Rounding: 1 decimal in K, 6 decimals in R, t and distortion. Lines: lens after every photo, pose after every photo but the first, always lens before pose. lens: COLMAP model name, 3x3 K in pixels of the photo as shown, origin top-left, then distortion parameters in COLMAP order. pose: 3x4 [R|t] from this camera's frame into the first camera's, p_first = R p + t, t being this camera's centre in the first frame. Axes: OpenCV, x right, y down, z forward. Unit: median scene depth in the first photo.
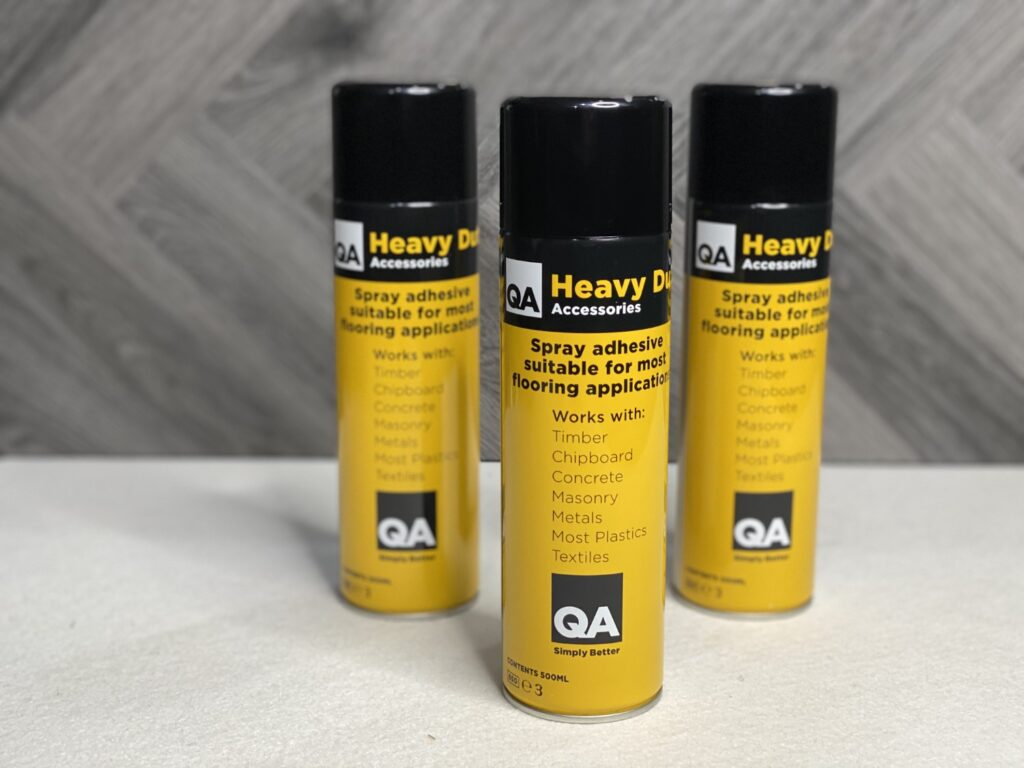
lens RADIAL K [[1555.7, 0, 512.0], [0, 1555.7, 384.0], [0, 0, 1]] dist [0.002207, 0.031787]
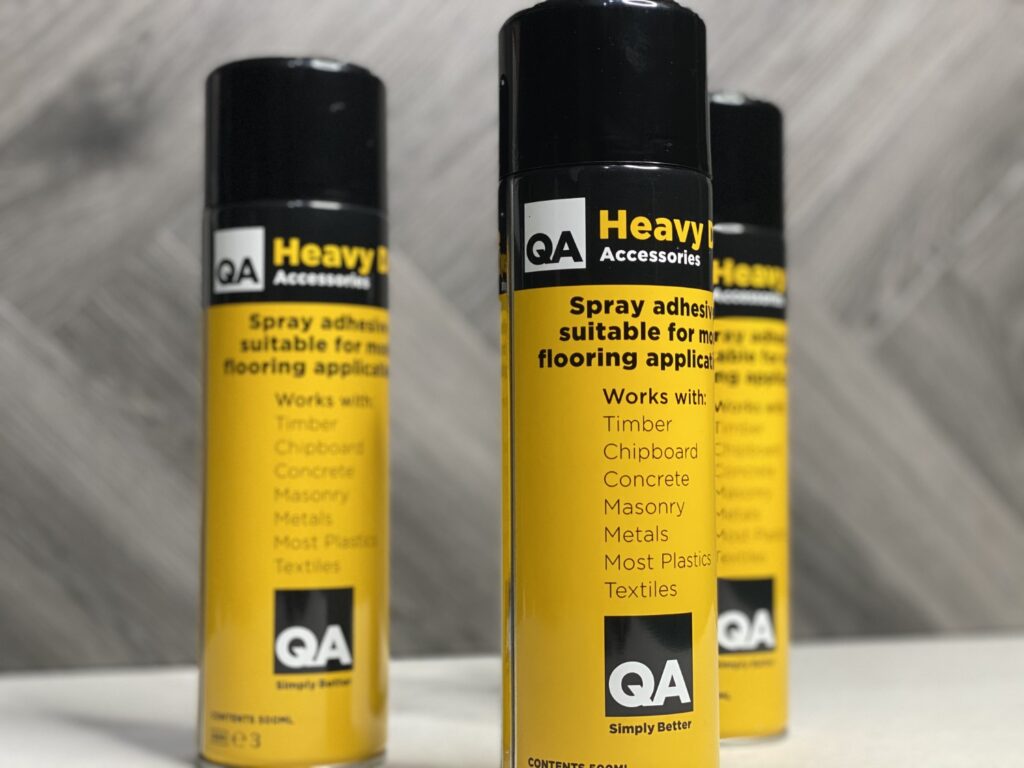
lens RADIAL K [[1555.7, 0, 512.0], [0, 1555.7, 384.0], [0, 0, 1]] dist [0.002207, 0.031787]
pose [[0.947309, 0.010917, 0.320136, -0.259672], [0.076133, 0.963106, -0.258128, 0.207385], [-0.311143, 0.268900, 0.911528, 0.318744]]
